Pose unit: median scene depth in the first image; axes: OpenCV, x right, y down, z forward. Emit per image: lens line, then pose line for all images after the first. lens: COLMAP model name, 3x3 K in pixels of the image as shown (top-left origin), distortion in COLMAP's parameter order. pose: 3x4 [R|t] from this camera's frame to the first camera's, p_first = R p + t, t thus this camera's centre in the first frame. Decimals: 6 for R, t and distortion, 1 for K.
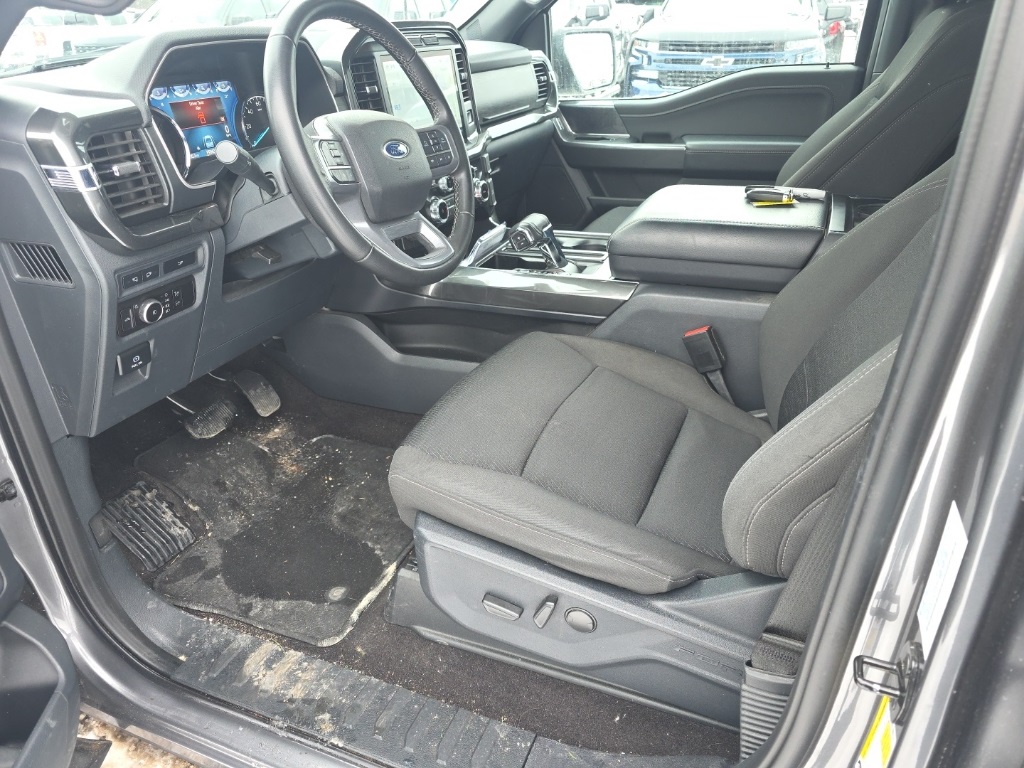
lens RADIAL K [[688.0, 0, 512.0], [0, 688.0, 384.0], [0, 0, 1]] dist [0.004463, -0.001453]
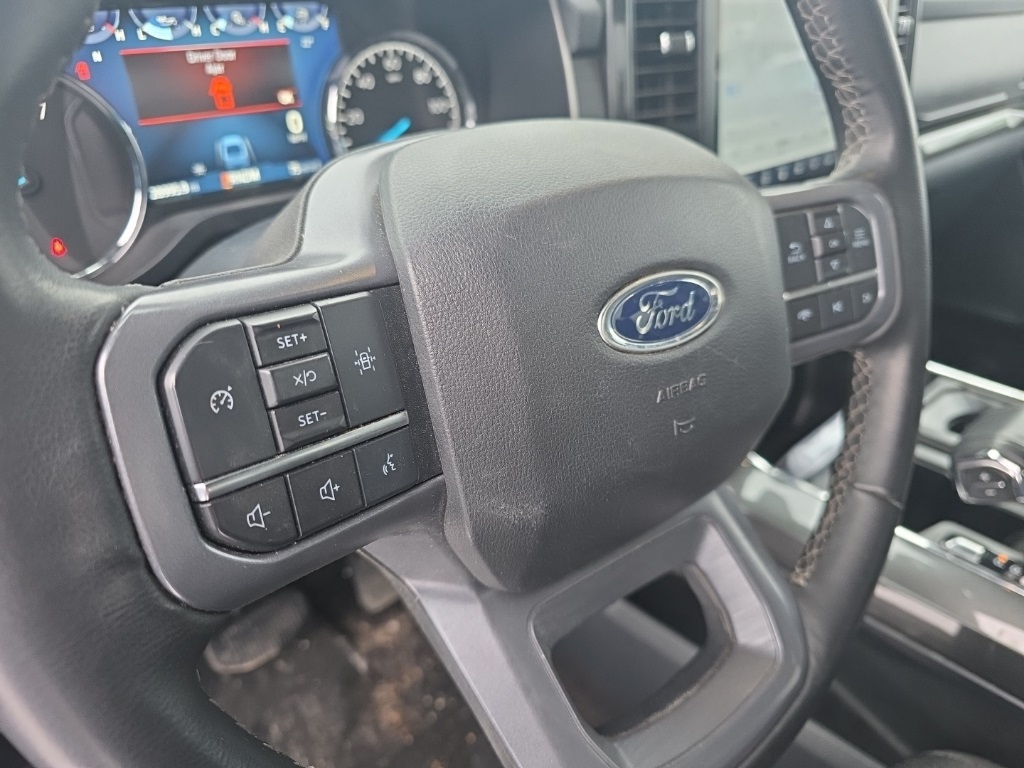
lens RADIAL K [[688.0, 0, 512.0], [0, 688.0, 384.0], [0, 0, 1]] dist [0.004463, -0.001453]
pose [[0.896655, 0.234607, -0.375459, -0.108388], [-0.212460, 0.972040, 0.099994, -0.293967], [0.388421, -0.009890, 0.921429, 0.684840]]
